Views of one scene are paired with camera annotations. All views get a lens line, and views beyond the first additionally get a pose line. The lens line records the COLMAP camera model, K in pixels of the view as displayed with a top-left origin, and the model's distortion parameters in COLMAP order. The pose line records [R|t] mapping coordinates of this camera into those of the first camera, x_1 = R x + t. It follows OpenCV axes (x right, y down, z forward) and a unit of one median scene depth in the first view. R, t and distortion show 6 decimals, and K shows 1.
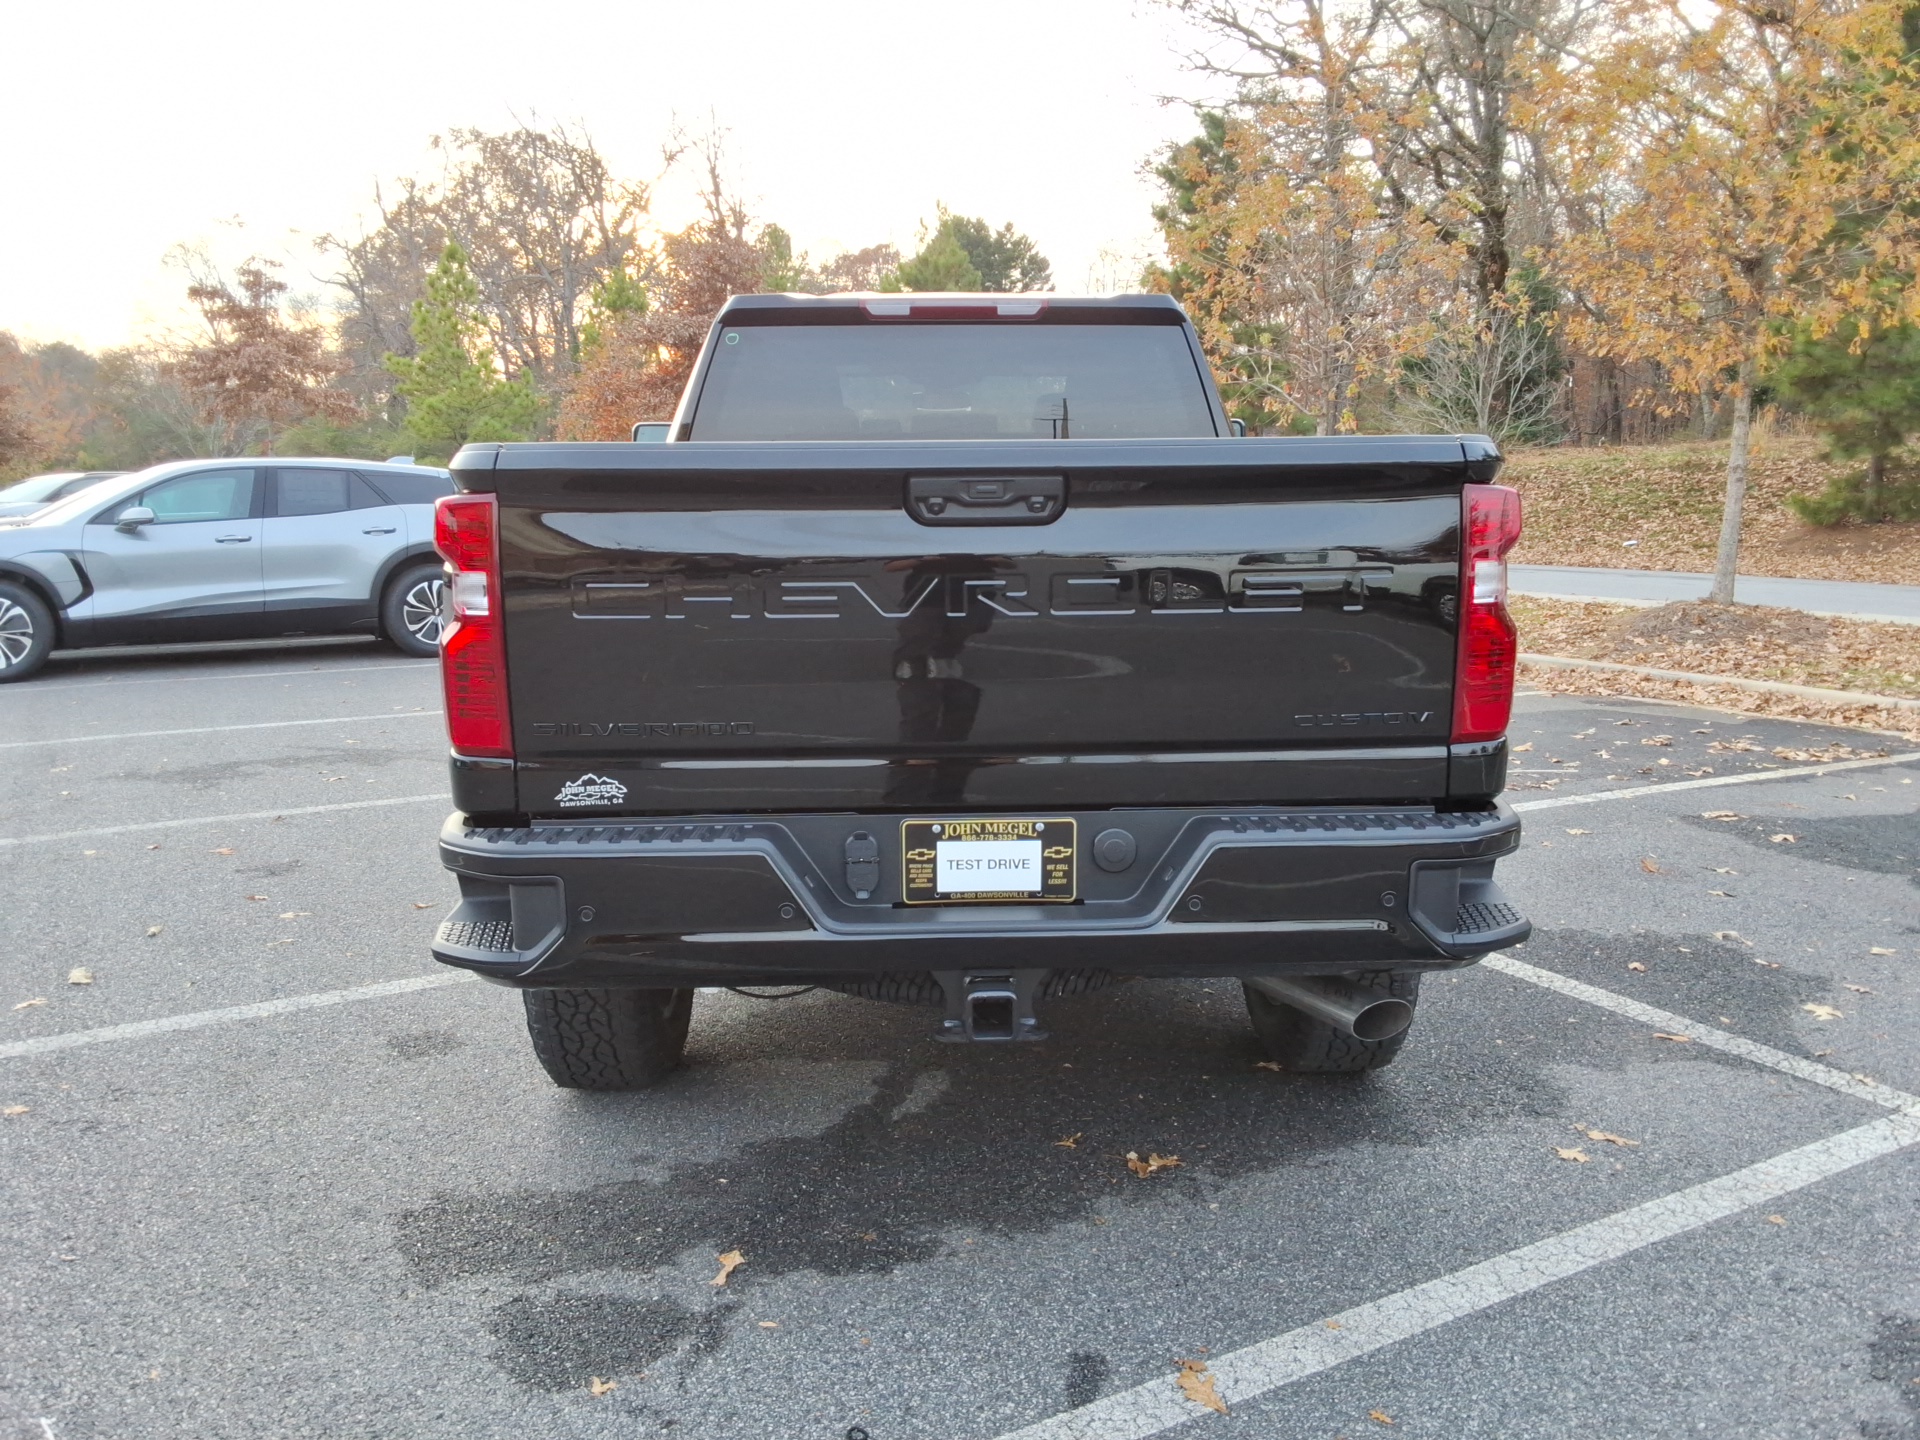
lens RADIAL K [[1531.6, 0, 974.8], [0, 1531.6, 700.4], [0, 0, 1]] dist [0.129992, -0.209574]
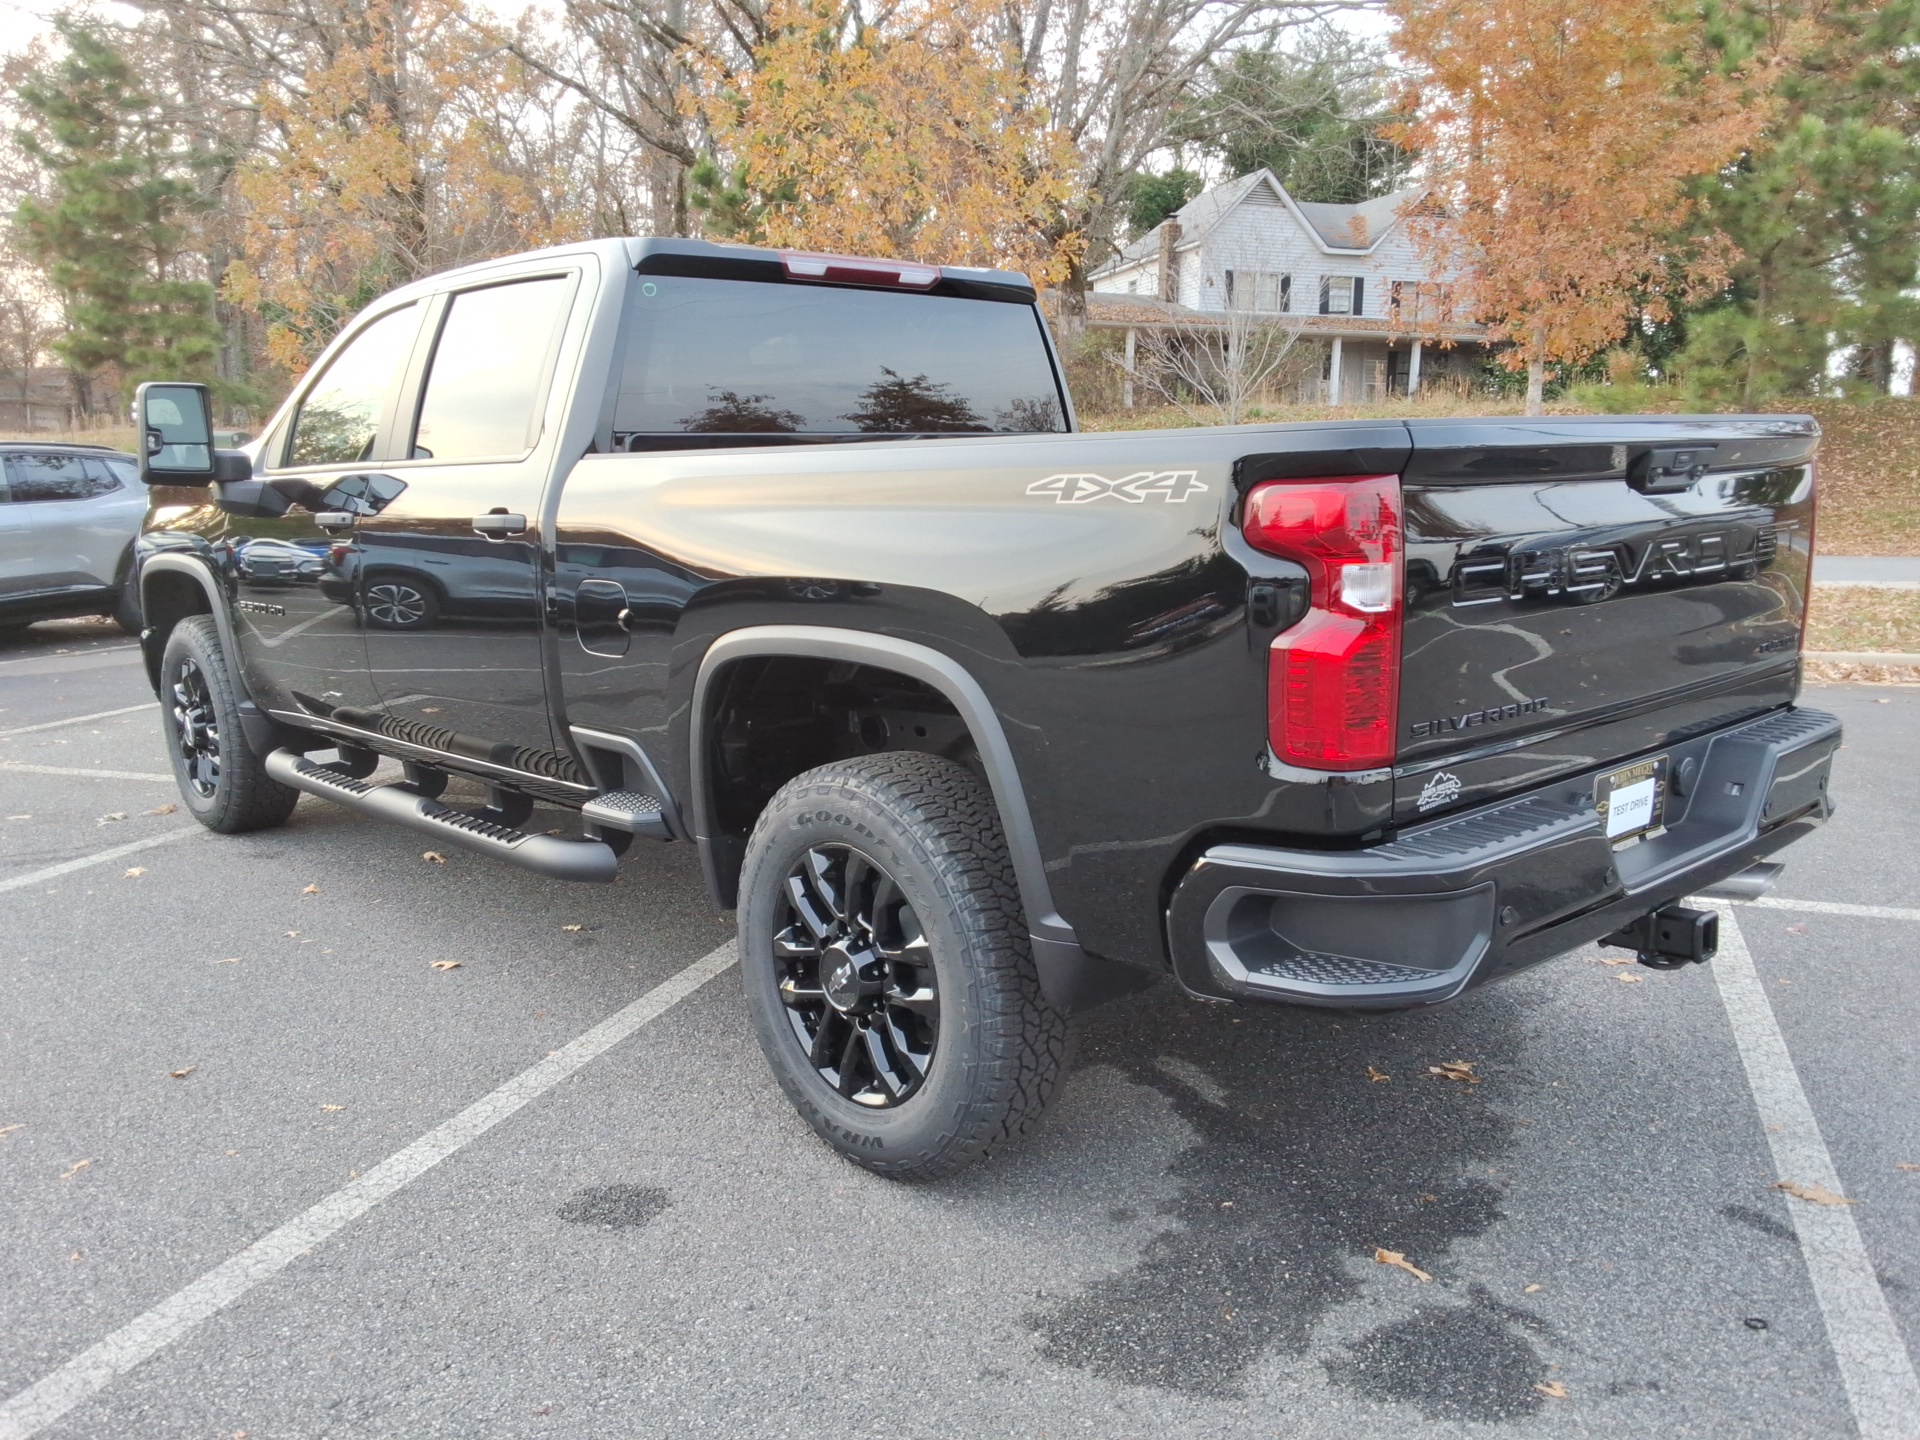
lens RADIAL K [[1531.6, 0, 974.8], [0, 1531.6, 700.4], [0, 0, 1]] dist [0.129992, -0.209574]
pose [[0.753860, -0.108838, 0.647958, -0.356154], [0.099165, 0.993735, 0.051546, -0.023961], [-0.649508, 0.025396, 0.759930, 0.156975]]
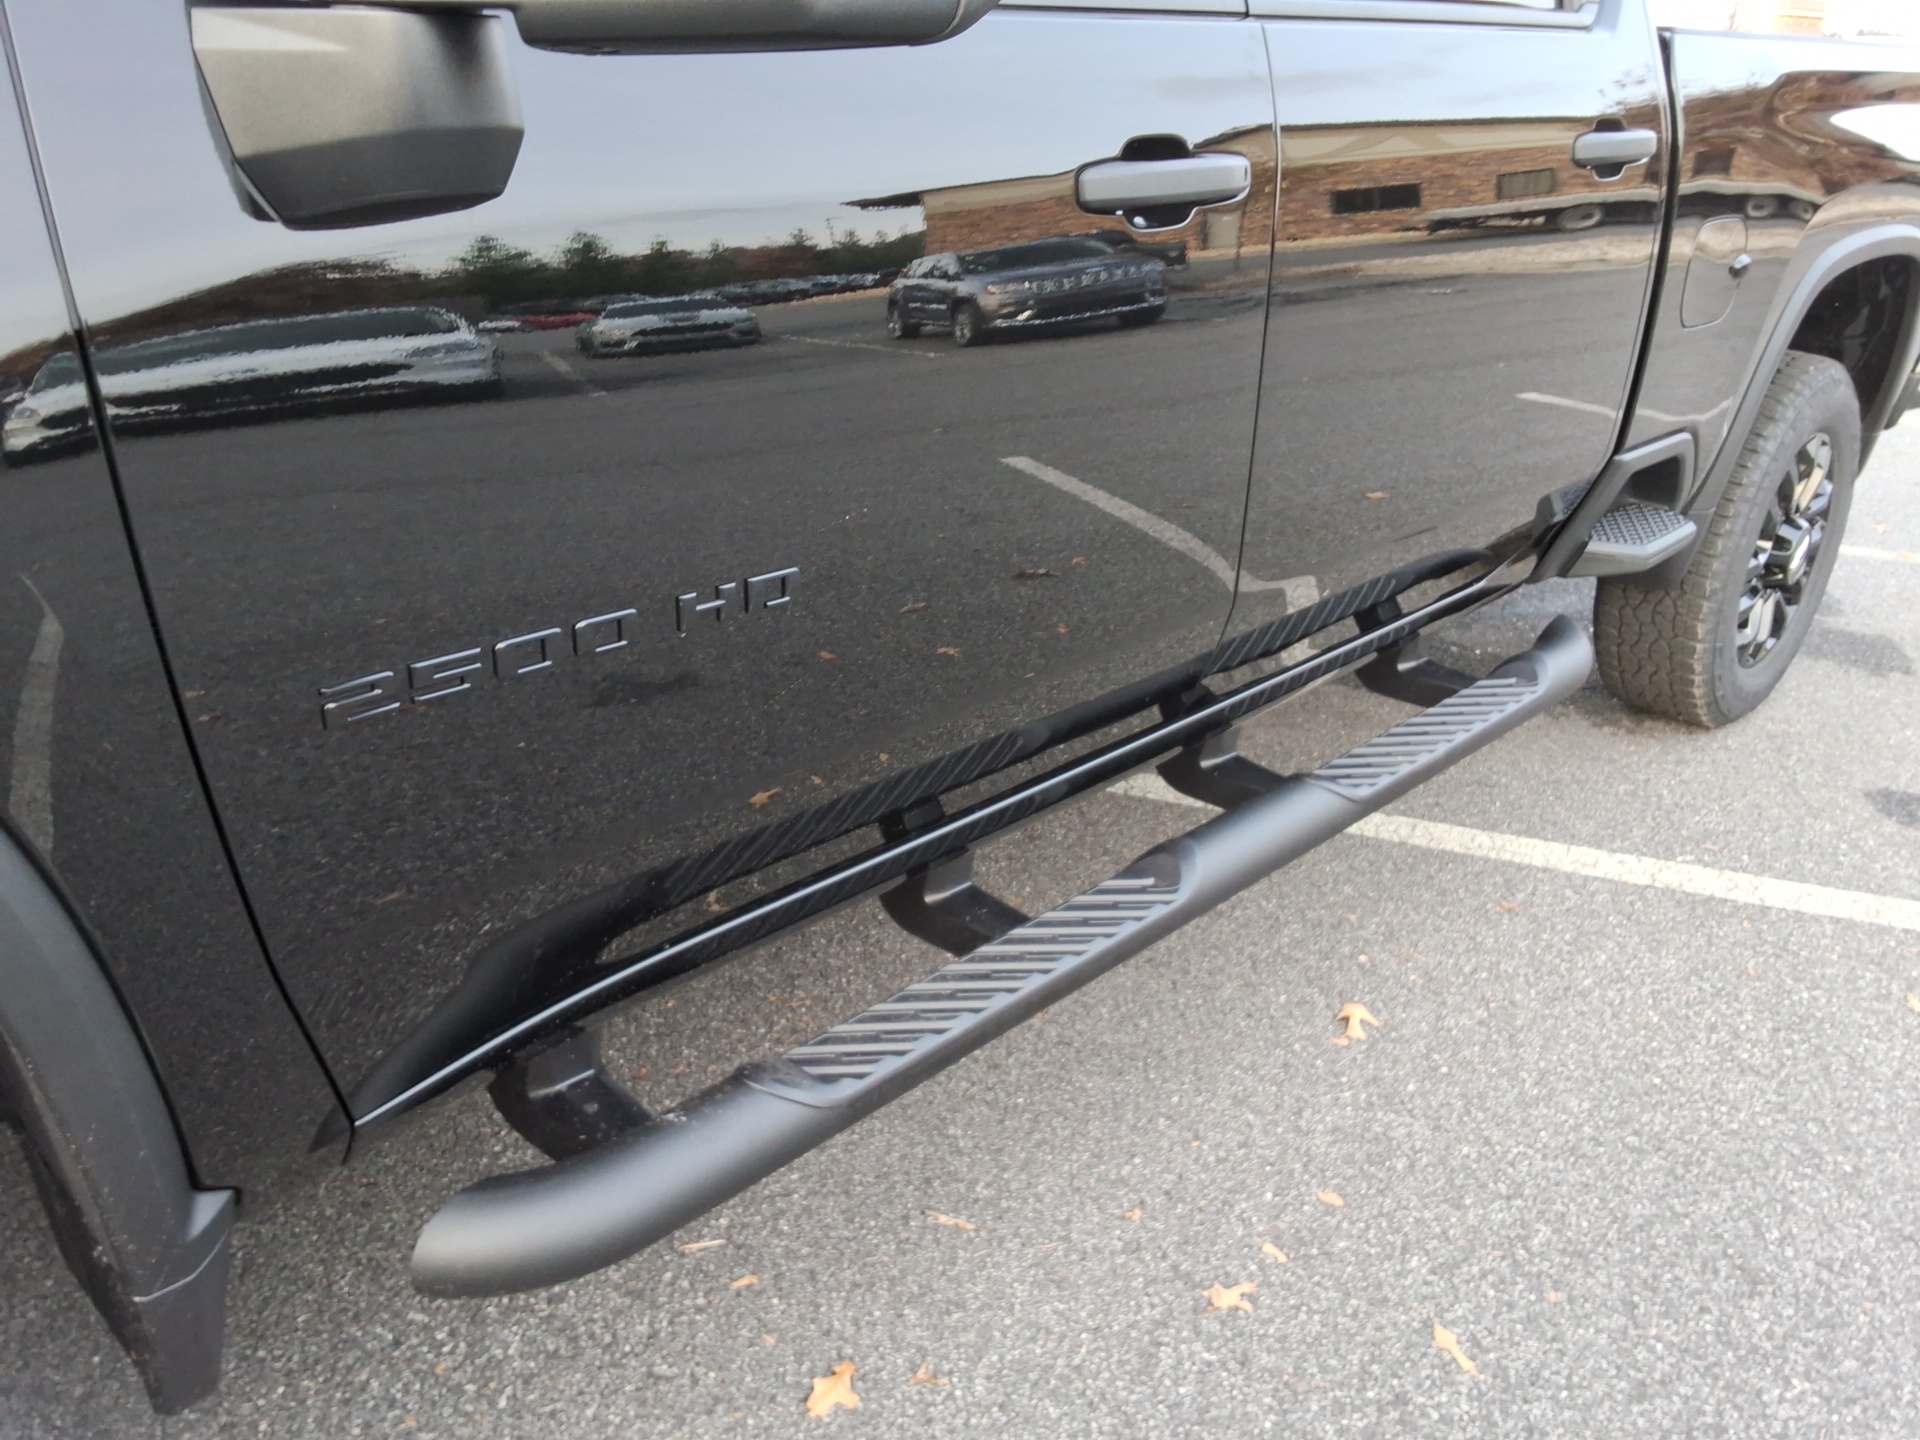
lens RADIAL K [[1559.0, 0, 983.7], [0, 1559.0, 695.5], [0, 0, 1]] dist [0.128138, -0.221746]
pose [[-0.702393, -0.292874, 0.648744, -0.275884], [0.056103, 0.885812, 0.460640, -0.122952], [-0.709575, 0.359946, -0.605758, 0.942456]]
